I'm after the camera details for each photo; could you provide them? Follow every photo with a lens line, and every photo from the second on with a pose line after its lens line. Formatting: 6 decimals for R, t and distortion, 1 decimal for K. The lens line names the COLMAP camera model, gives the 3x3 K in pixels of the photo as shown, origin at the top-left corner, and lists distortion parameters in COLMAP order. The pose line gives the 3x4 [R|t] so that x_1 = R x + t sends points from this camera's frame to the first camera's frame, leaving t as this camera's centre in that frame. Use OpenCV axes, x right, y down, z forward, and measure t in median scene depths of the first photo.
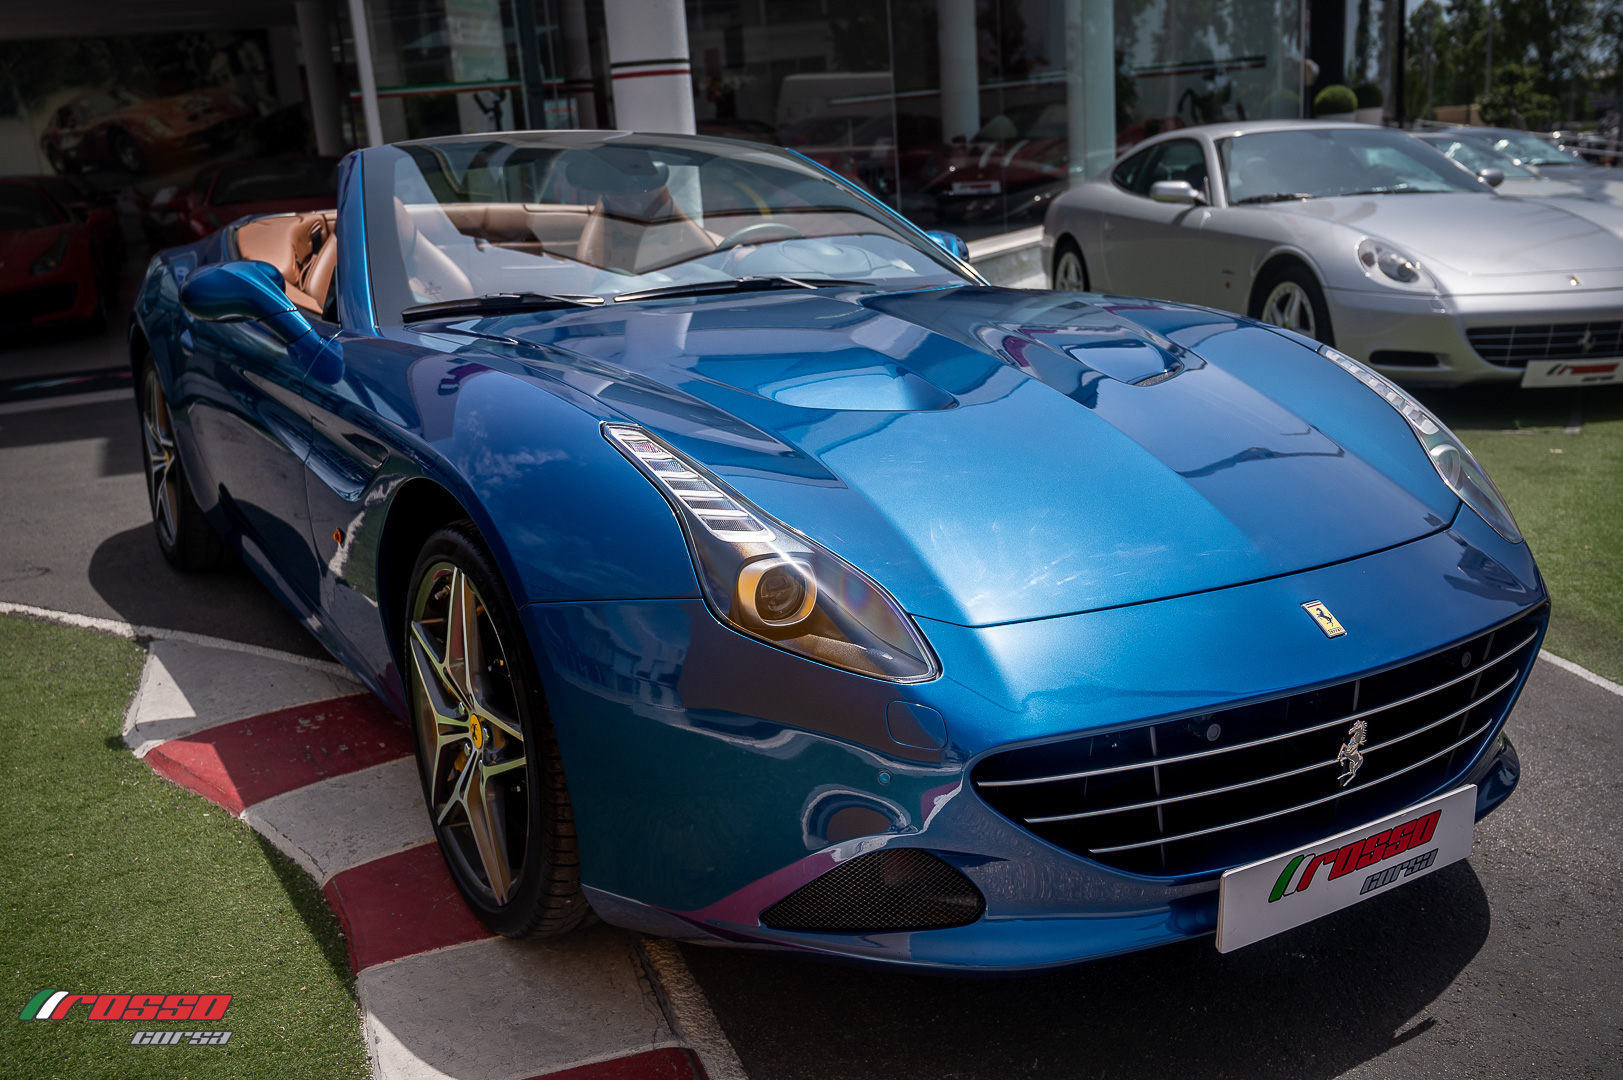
lens RADIAL K [[1533.2, 0, 815.8], [0, 1533.2, 547.3], [0, 0, 1]] dist [0.001065, 0.000000]
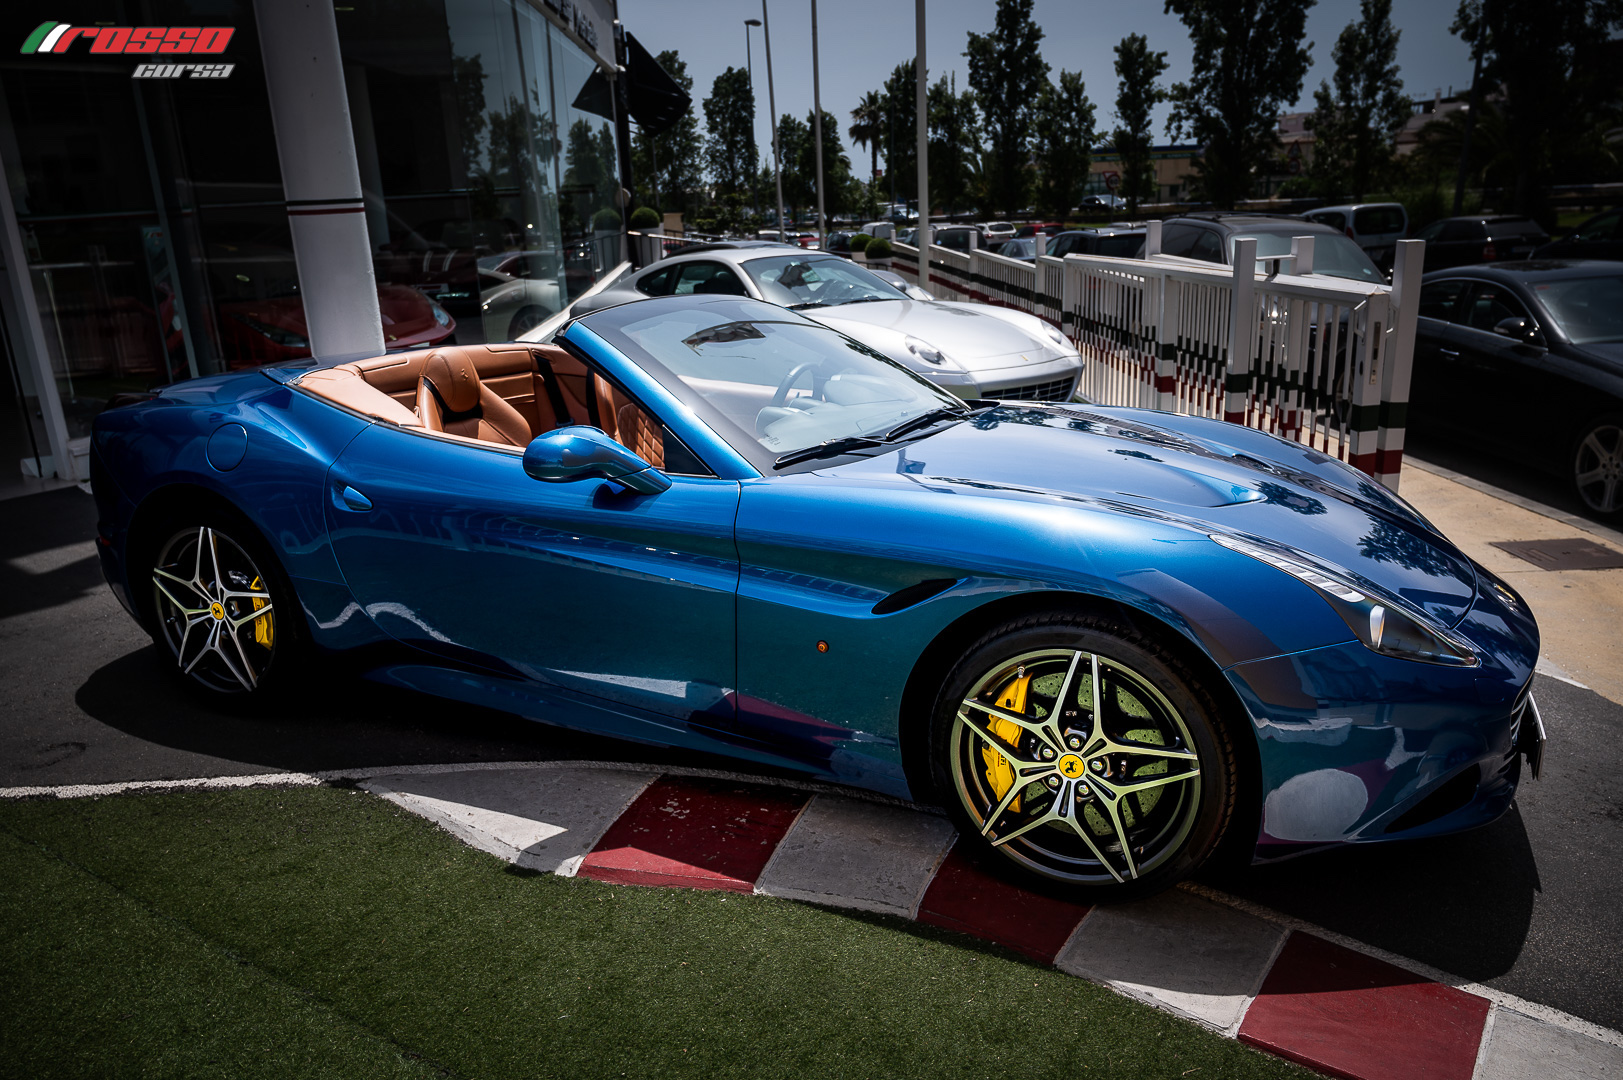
lens RADIAL K [[1185.7, 0, 808.3], [0, 1185.7, 543.5], [0, 0, 1]] dist [-0.021714, 0.000933]
pose [[0.827446, -0.133434, 0.545461, -0.463940], [0.131896, 0.990365, 0.042187, -0.074460], [-0.545835, 0.037036, 0.837074, 0.106835]]
